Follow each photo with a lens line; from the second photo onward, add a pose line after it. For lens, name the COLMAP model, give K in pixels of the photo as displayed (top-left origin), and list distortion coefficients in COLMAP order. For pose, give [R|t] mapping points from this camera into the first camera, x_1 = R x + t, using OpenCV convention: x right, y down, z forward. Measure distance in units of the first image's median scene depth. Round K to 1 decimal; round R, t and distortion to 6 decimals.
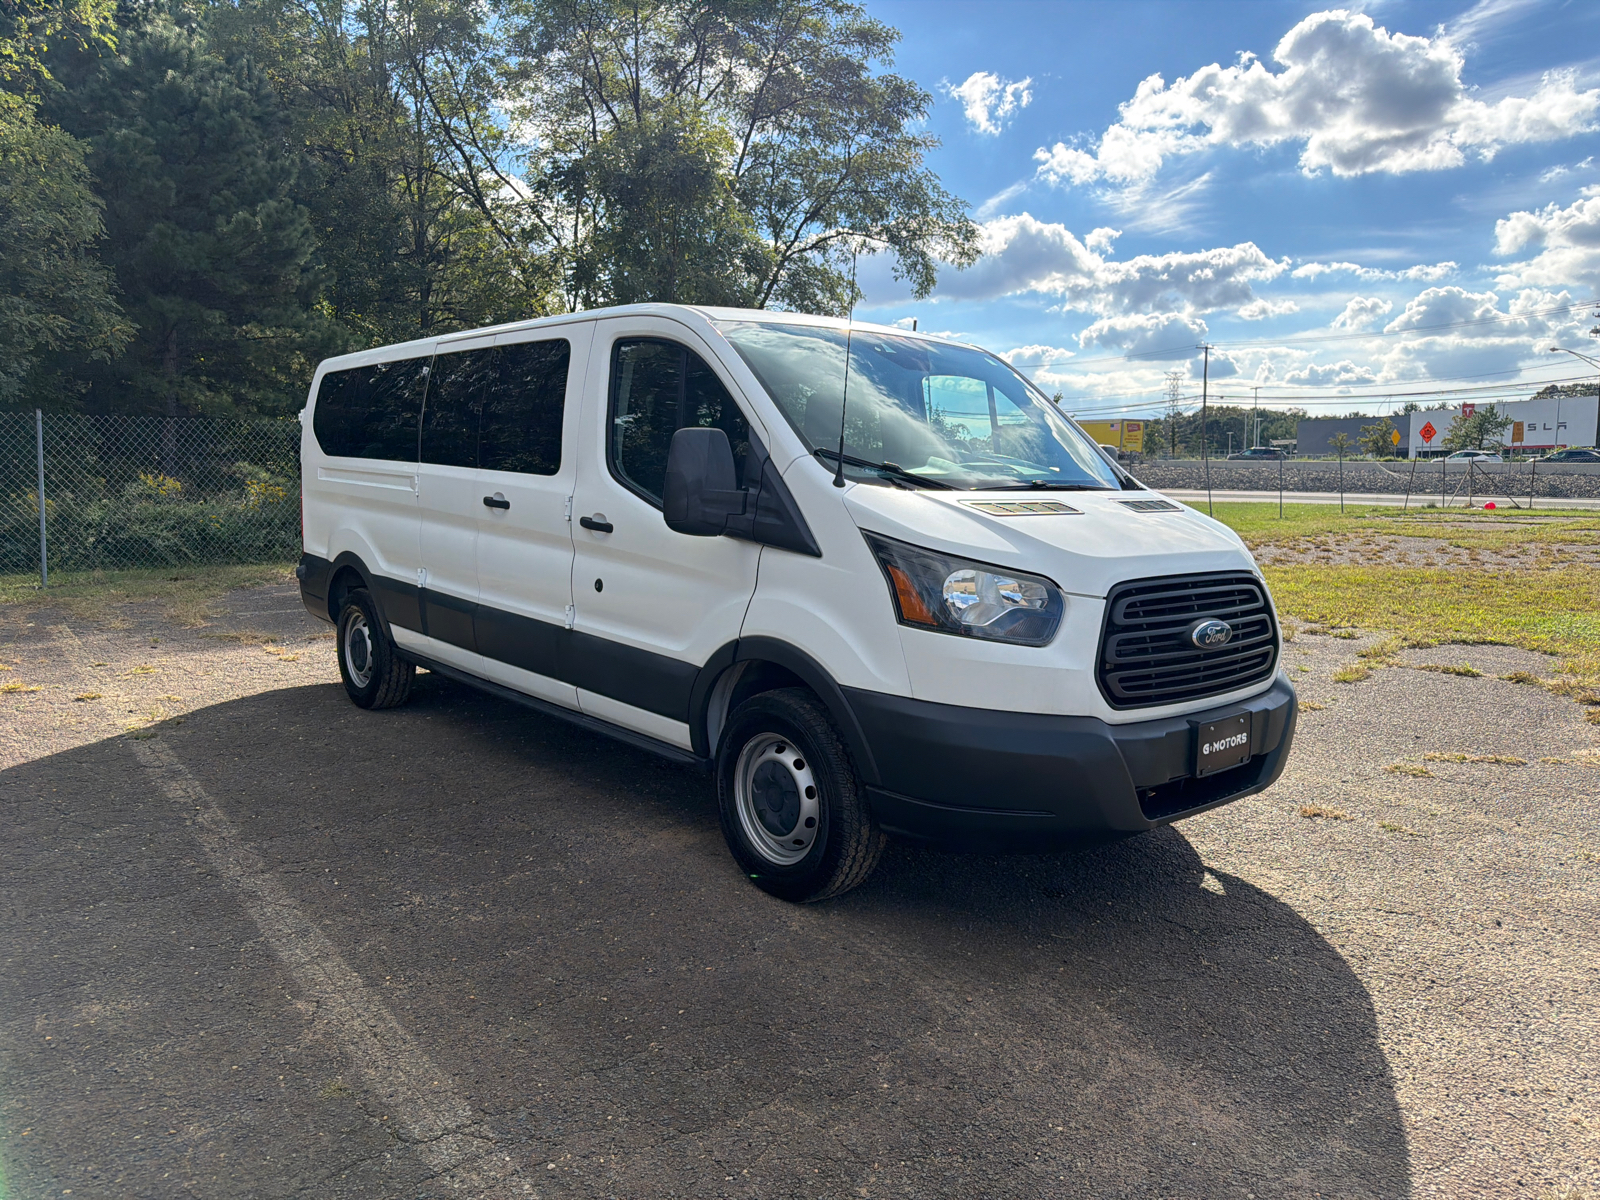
lens RADIAL K [[1140.8, 0, 804.5], [0, 1140.8, 604.6], [0, 0, 1]] dist [0.010859, -0.007664]
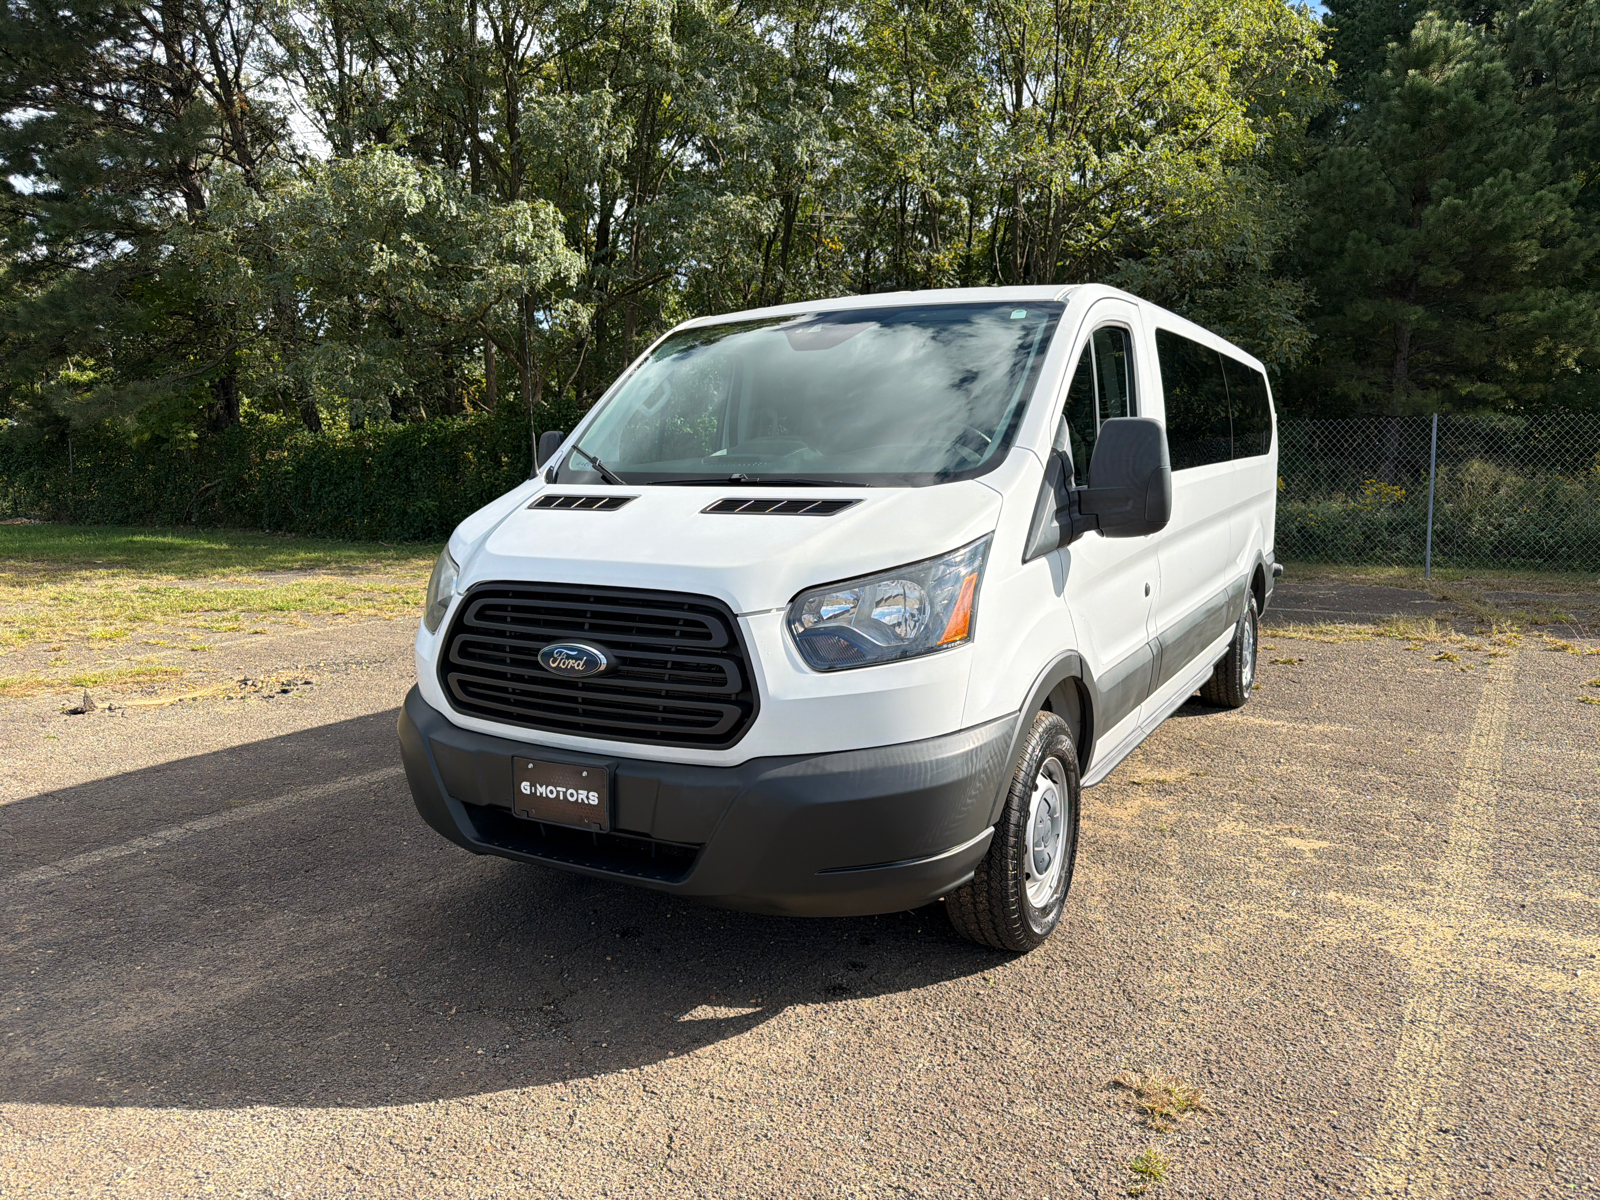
lens RADIAL K [[1142.5, 0, 800.0], [0, 1142.5, 600.0], [0, 0, 1]] dist [0.002301, 0.001361]
pose [[0.331530, 0.094394, -0.938711, 0.594606], [-0.098026, 0.993043, 0.065237, -0.043324], [0.938338, 0.070389, 0.338477, 0.441823]]
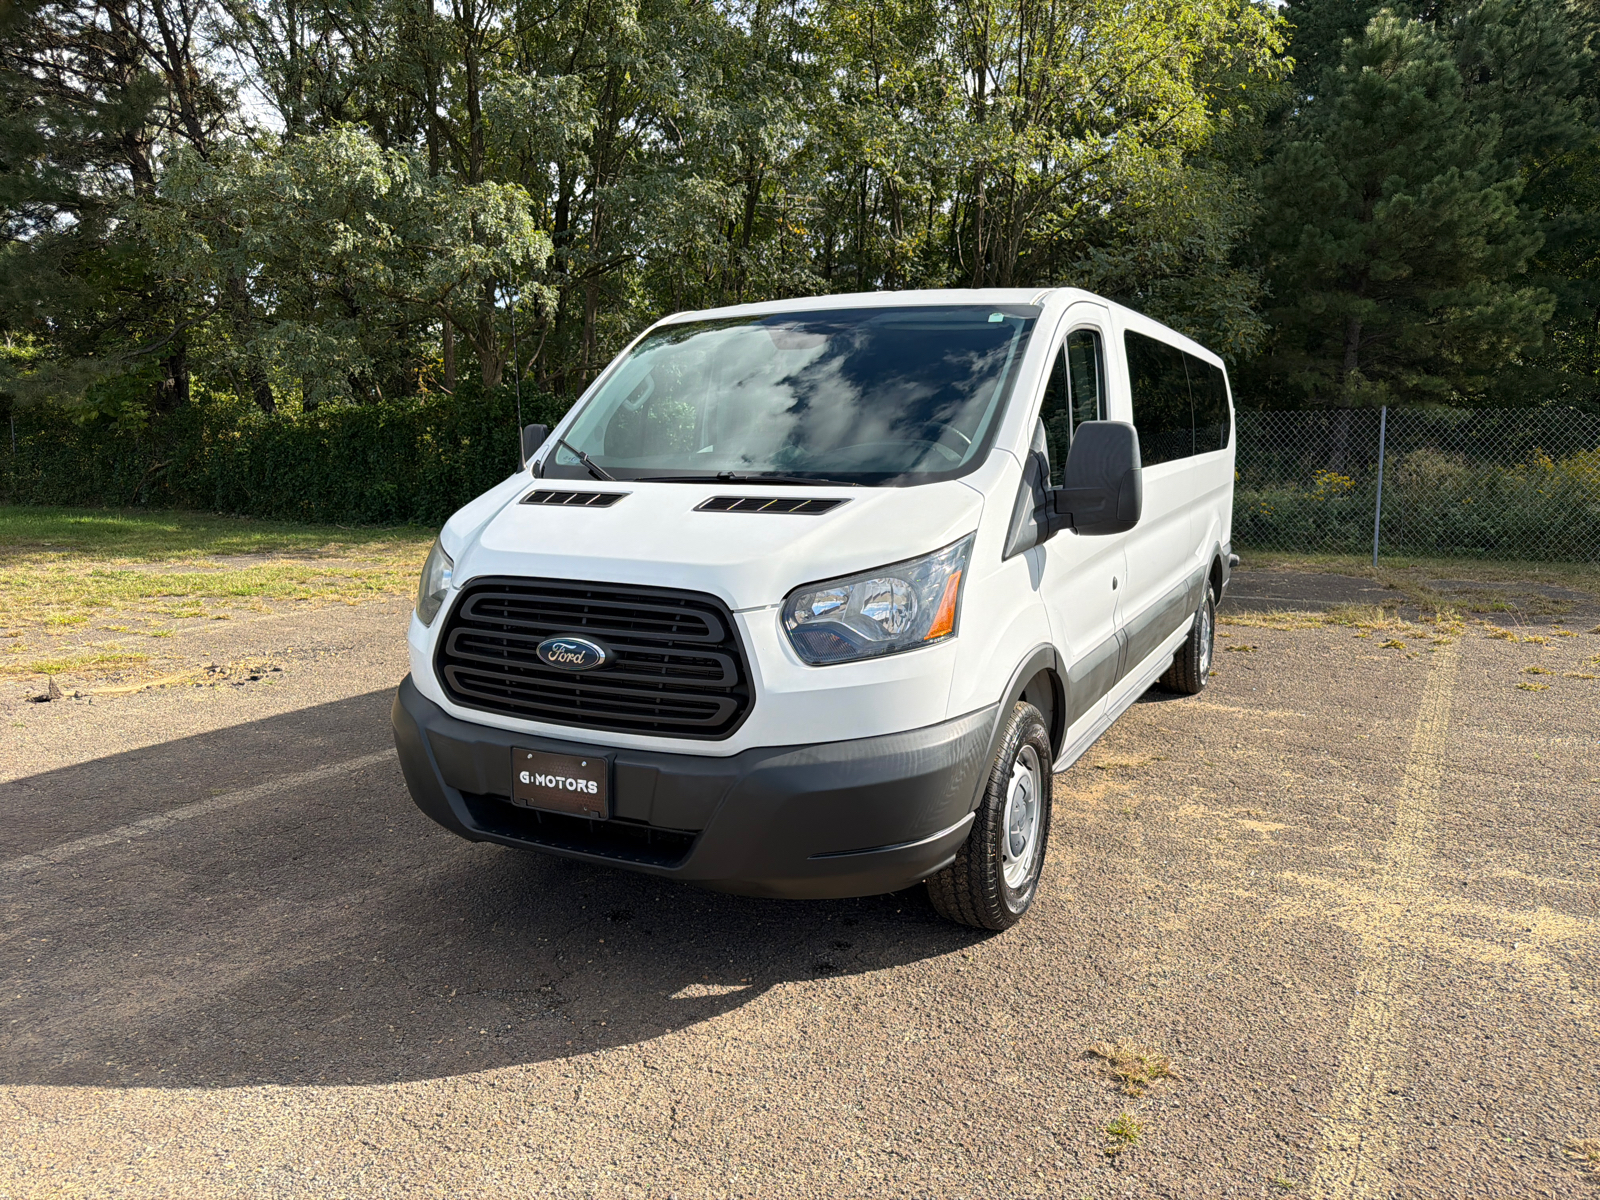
lens RADIAL K [[1140.8, 0, 804.5], [0, 1140.8, 604.6], [0, 0, 1]] dist [0.010859, -0.007664]
pose [[0.369598, 0.112997, -0.922296, 0.604801], [-0.103531, 0.991406, 0.079975, -0.048075], [0.923406, 0.065927, 0.378120, 0.424107]]
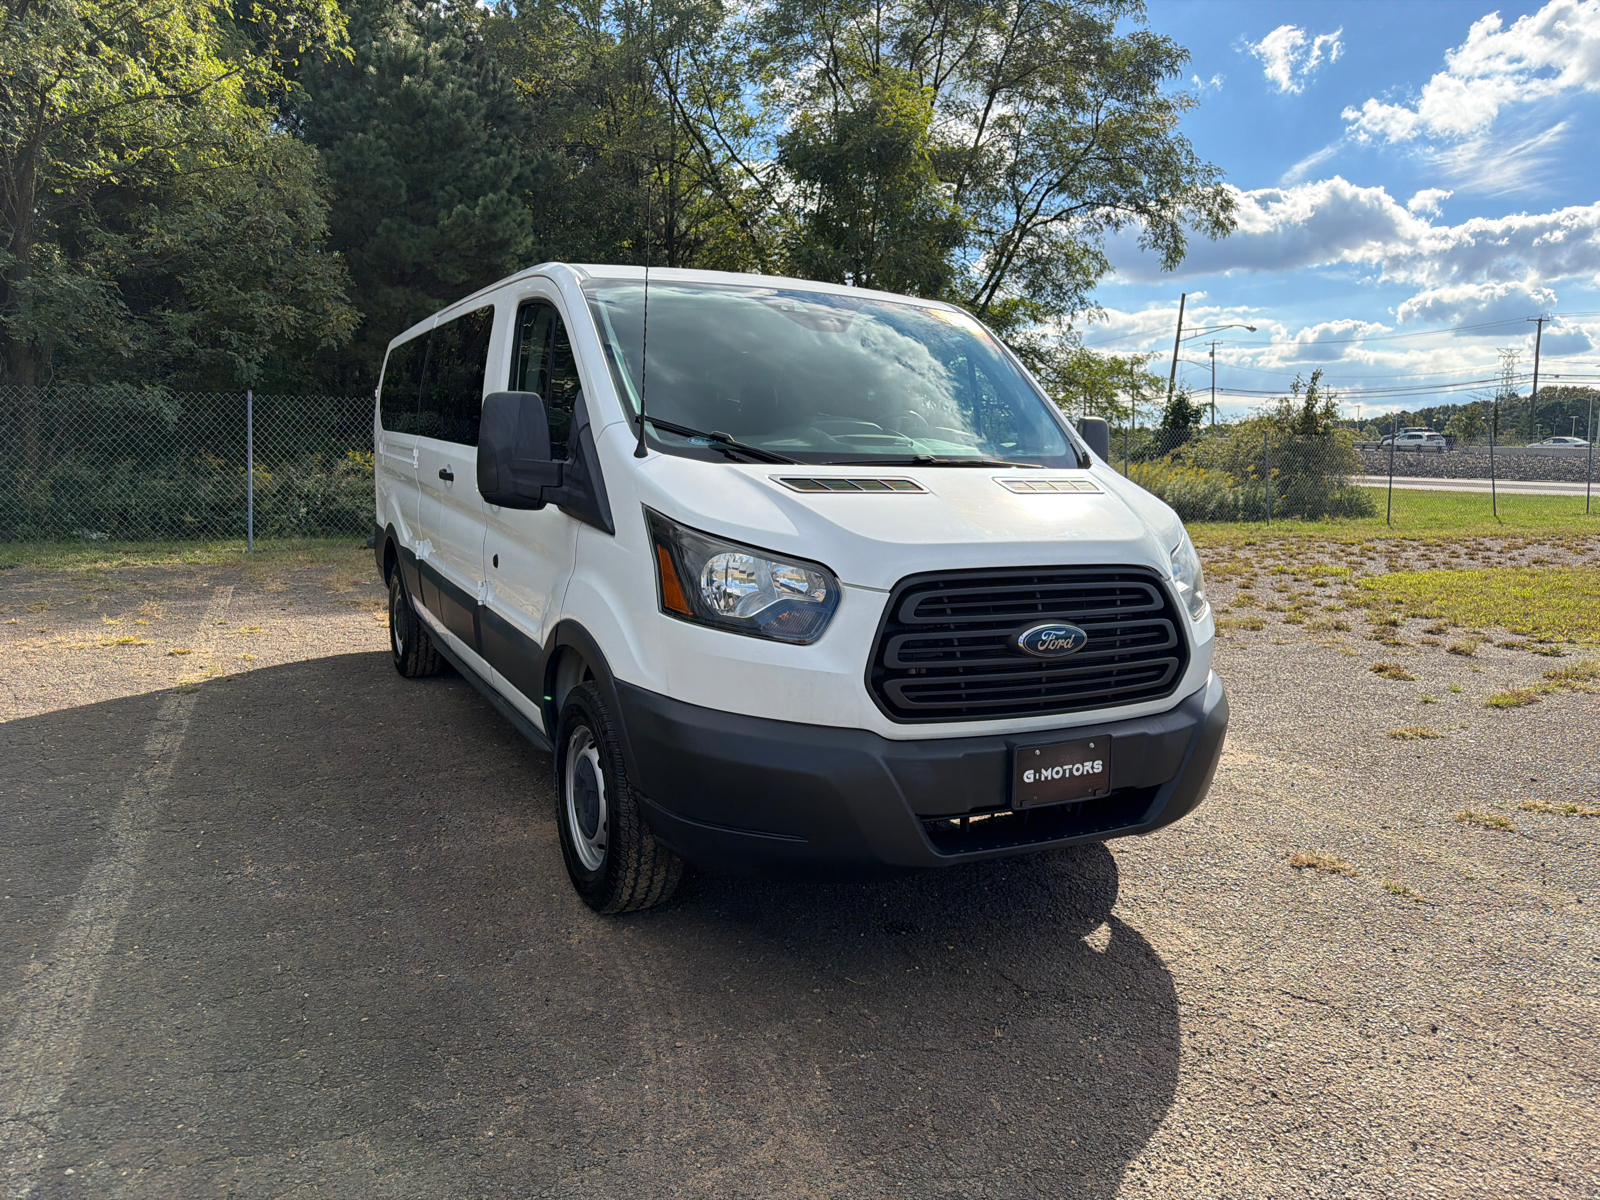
lens RADIAL K [[1143.9, 0, 804.0], [0, 1143.9, 598.9], [0, 0, 1]] dist [0.019875, -0.022329]
pose [[0.972477, 0.037191, -0.230012, 0.187107], [-0.035232, 0.999299, 0.012621, -0.003829], [0.230321, -0.004170, 0.973106, 0.075220]]
